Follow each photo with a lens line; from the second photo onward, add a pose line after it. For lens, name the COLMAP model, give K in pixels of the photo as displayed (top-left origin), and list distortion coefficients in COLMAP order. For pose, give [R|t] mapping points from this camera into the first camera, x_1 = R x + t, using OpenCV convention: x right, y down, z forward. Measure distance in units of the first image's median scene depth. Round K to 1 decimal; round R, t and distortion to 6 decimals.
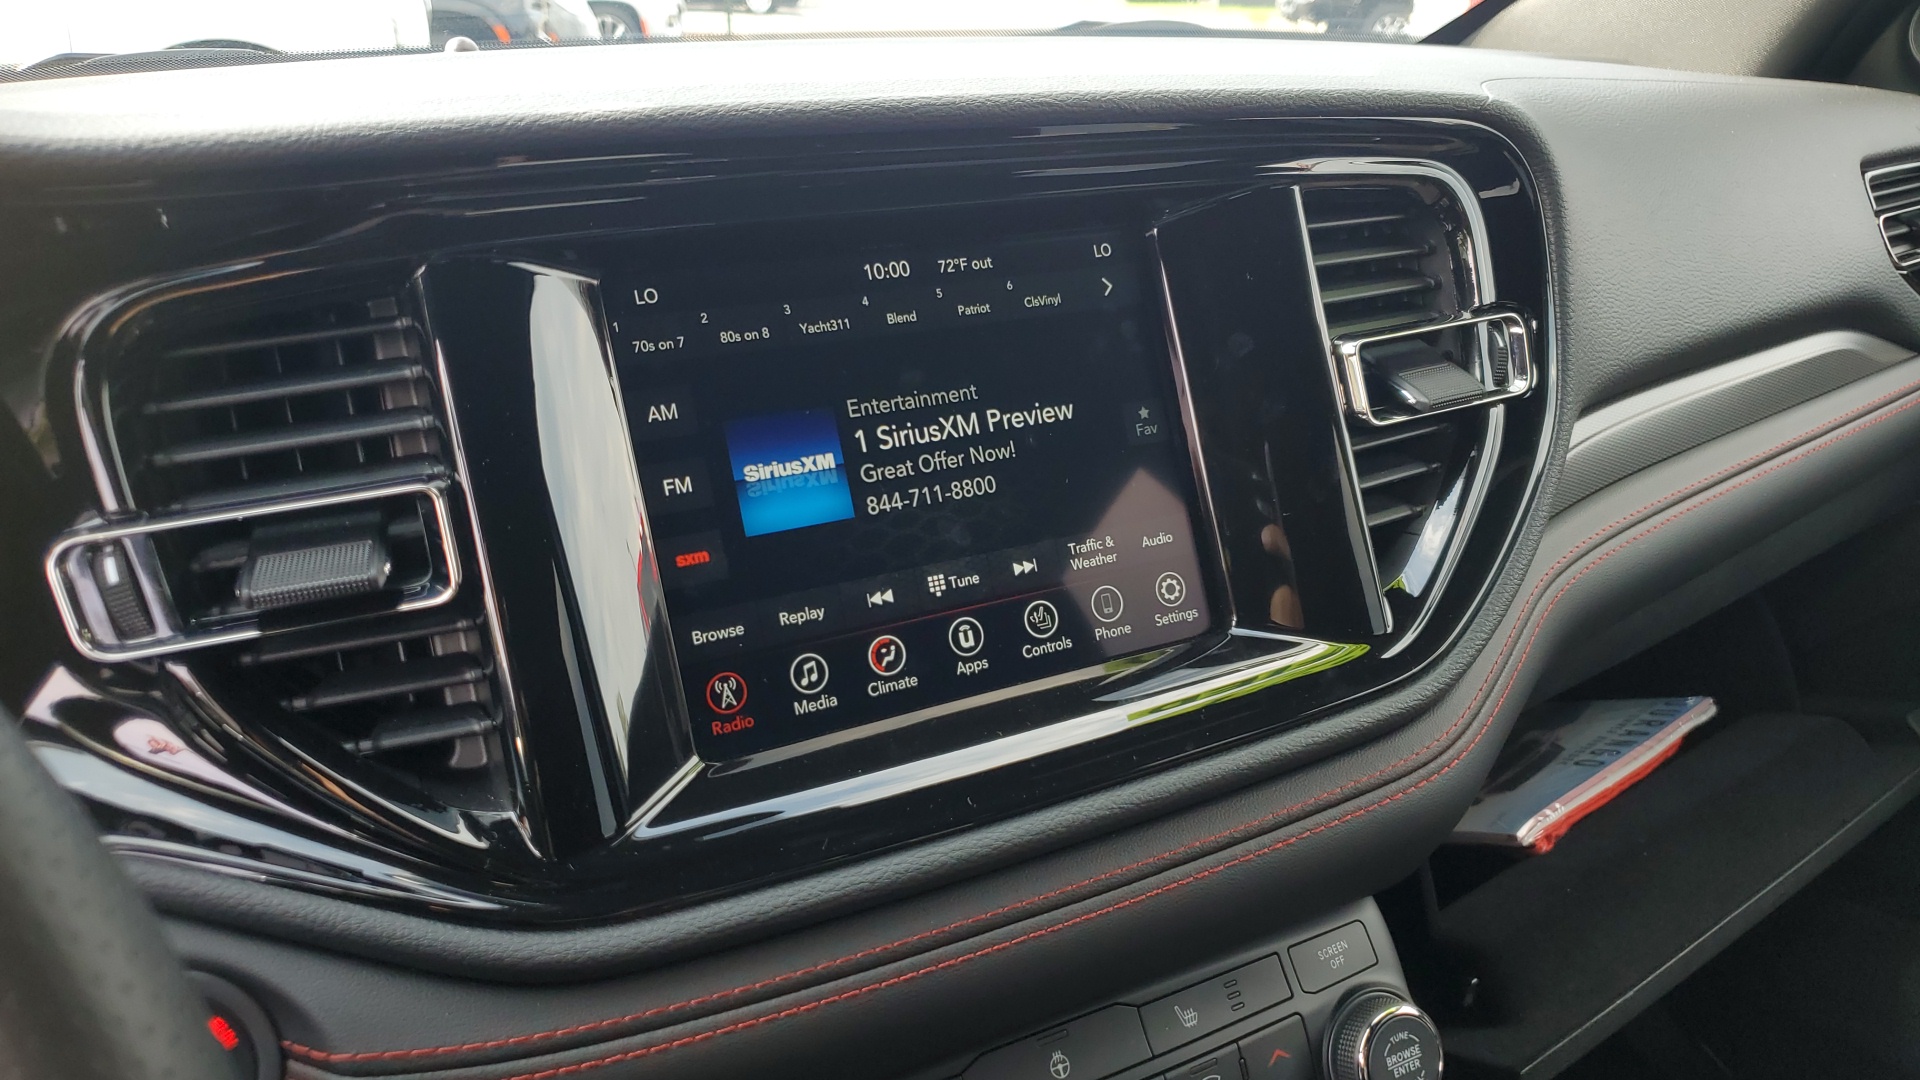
lens RADIAL K [[1476.6, 0, 1002.1], [0, 1476.6, 540.0], [0, 0, 1]] dist [0.002075, 0.002936]
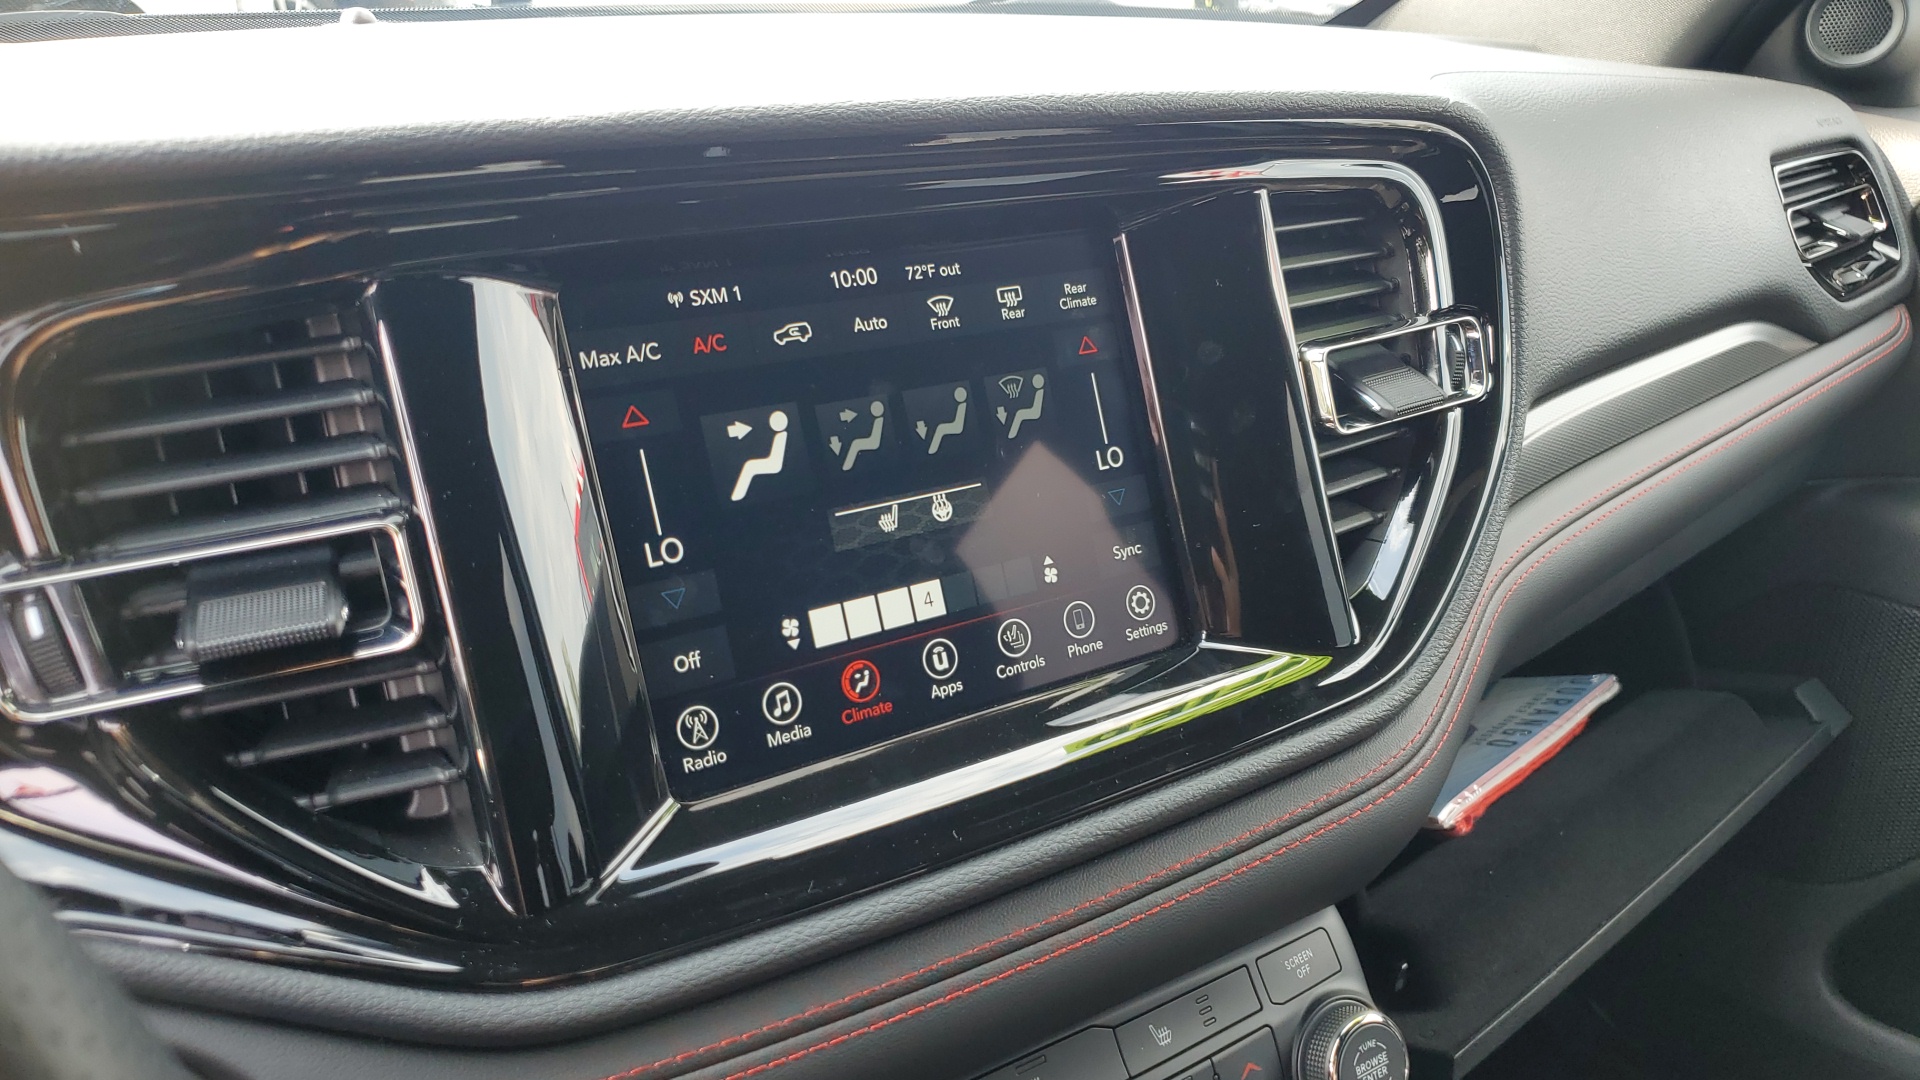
lens RADIAL K [[1476.6, 0, 995.3], [0, 1476.6, 546.6], [0, 0, 1]] dist [0.002075, 0.002936]
pose [[0.996550, -0.010397, 0.082343, -0.063937], [0.007842, 0.999480, 0.031289, -0.036371], [-0.082626, -0.030535, 0.996113, 0.033357]]
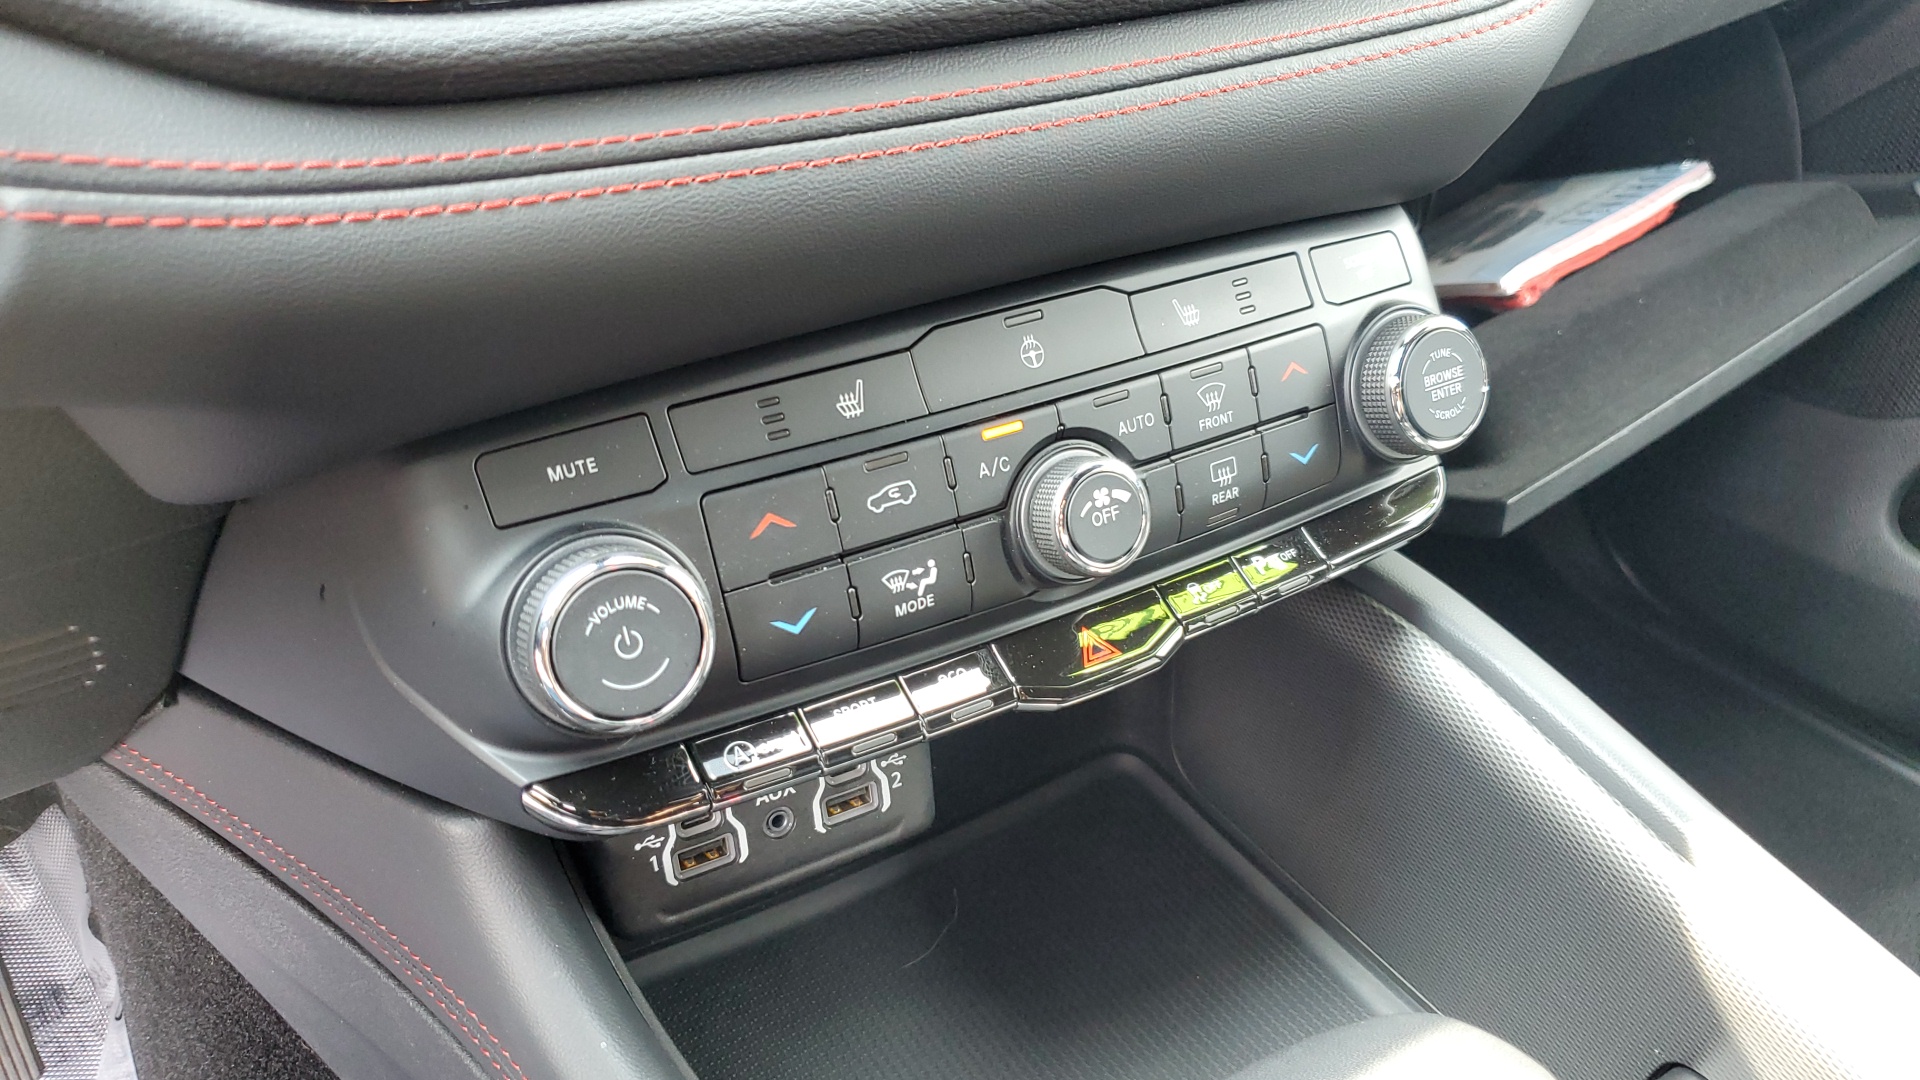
lens RADIAL K [[1476.6, 0, 980.8], [0, 1476.6, 548.1], [0, 0, 1]] dist [0.002075, 0.002936]
pose [[0.997830, -0.002279, 0.065802, -0.037879], [-0.013163, 0.972318, 0.233289, 0.263198], [-0.064513, -0.233649, 0.970179, 0.210958]]
